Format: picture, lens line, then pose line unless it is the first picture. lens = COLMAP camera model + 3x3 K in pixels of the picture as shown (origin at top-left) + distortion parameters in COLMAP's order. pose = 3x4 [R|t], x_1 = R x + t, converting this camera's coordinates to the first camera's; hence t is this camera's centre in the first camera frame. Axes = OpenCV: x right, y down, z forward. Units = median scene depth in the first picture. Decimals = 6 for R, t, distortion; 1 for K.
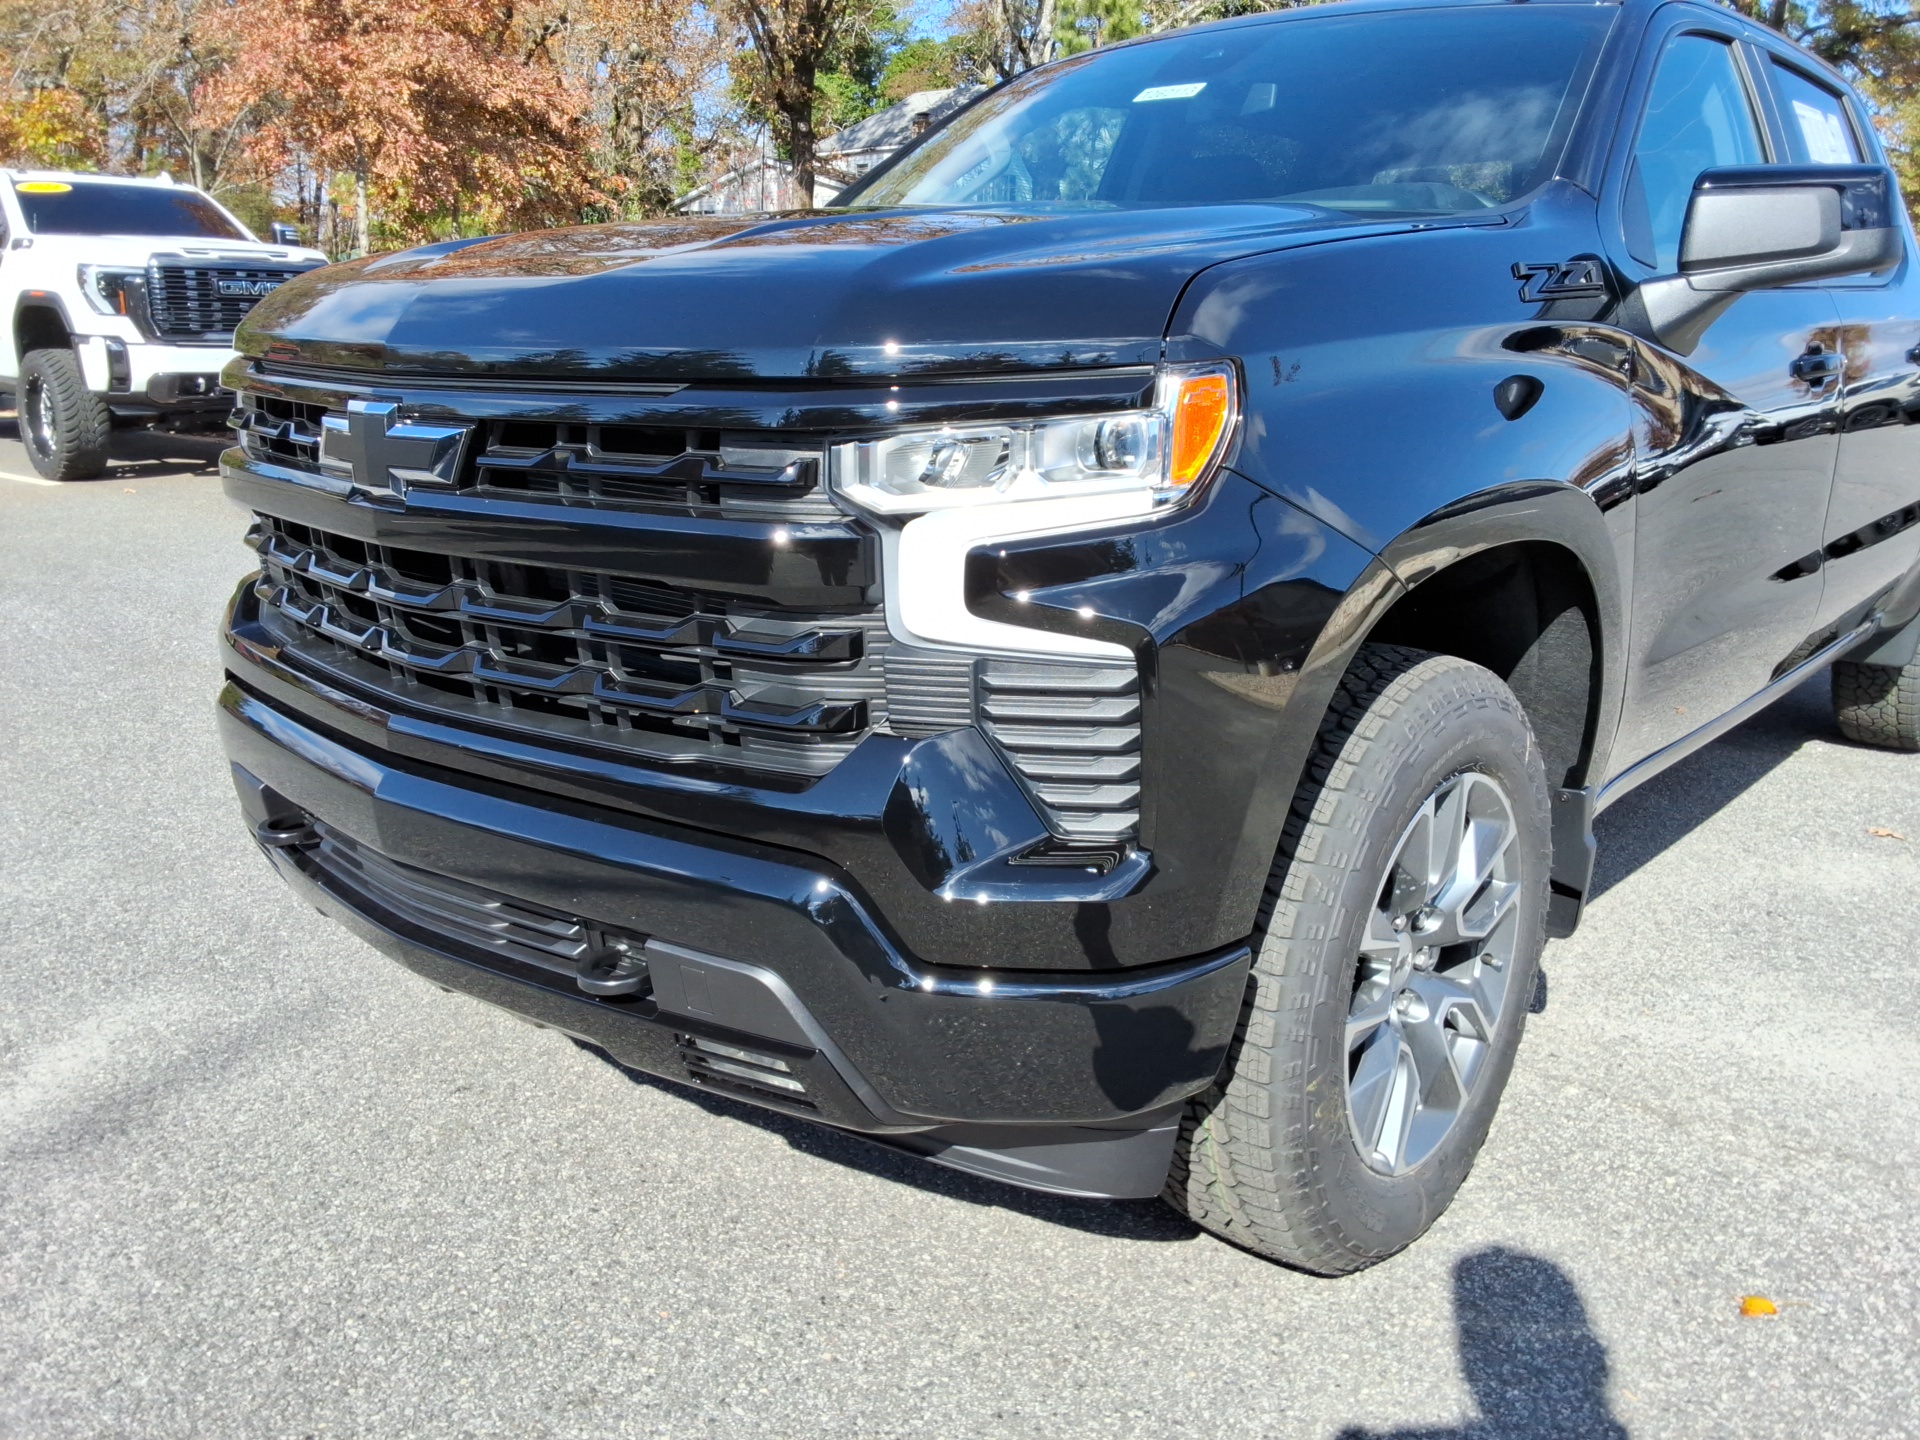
lens RADIAL K [[1535.2, 0, 973.0], [0, 1535.2, 723.7], [0, 0, 1]] dist [0.089559, -0.141352]
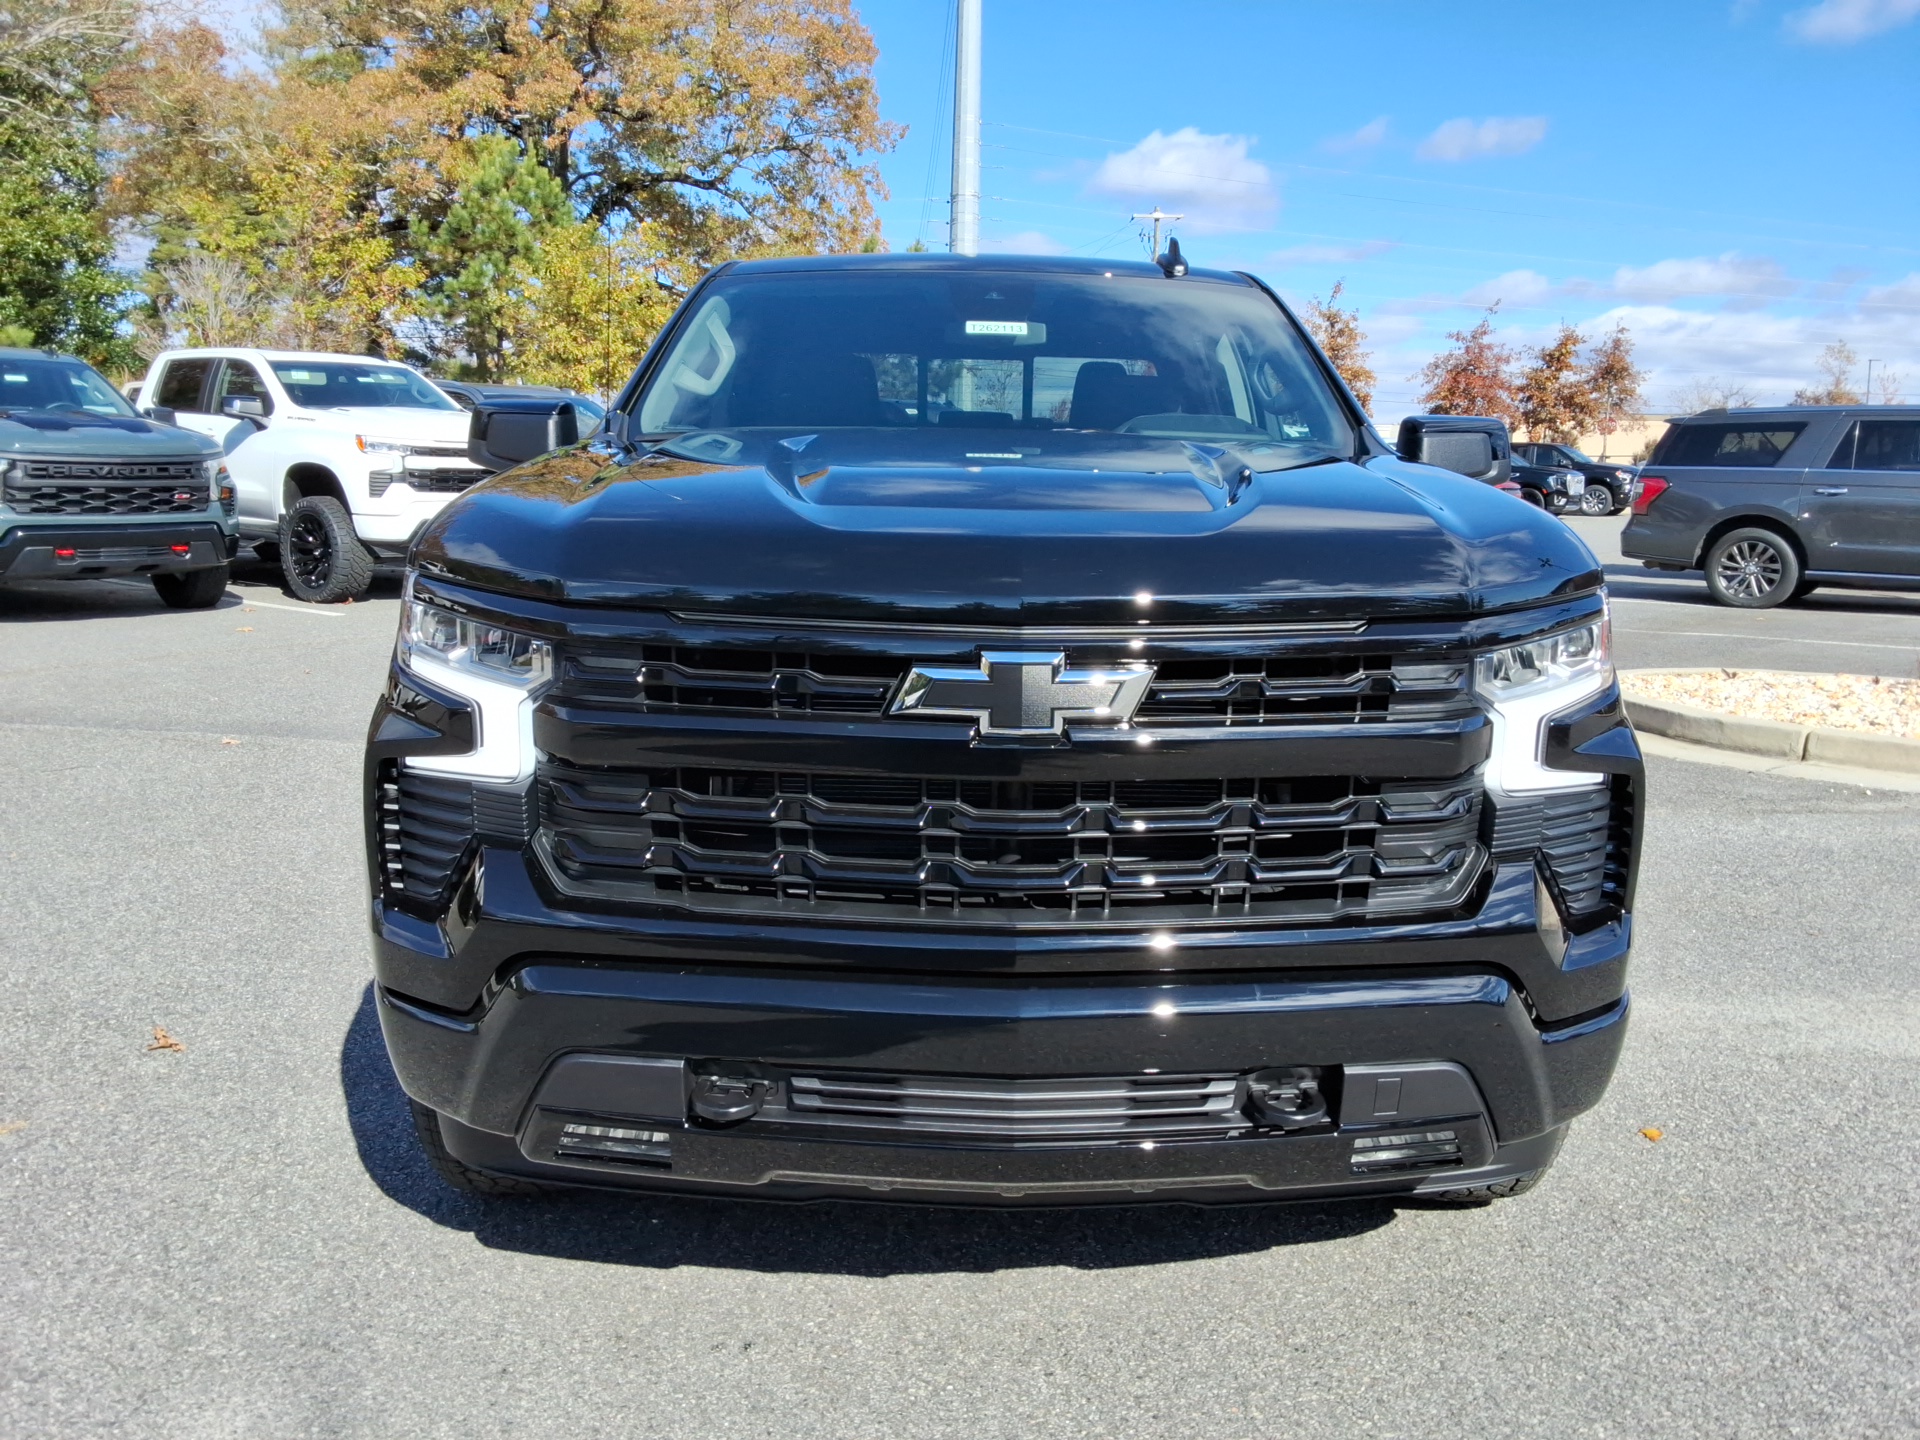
lens RADIAL K [[1535.2, 0, 968.4], [0, 1535.2, 720.6], [0, 0, 1]] dist [0.089559, -0.141352]
pose [[0.743076, -0.112000, 0.659768, -0.948614], [0.153622, 0.988116, -0.005281, -0.133941], [-0.651336, 0.105279, 0.751451, 0.191308]]
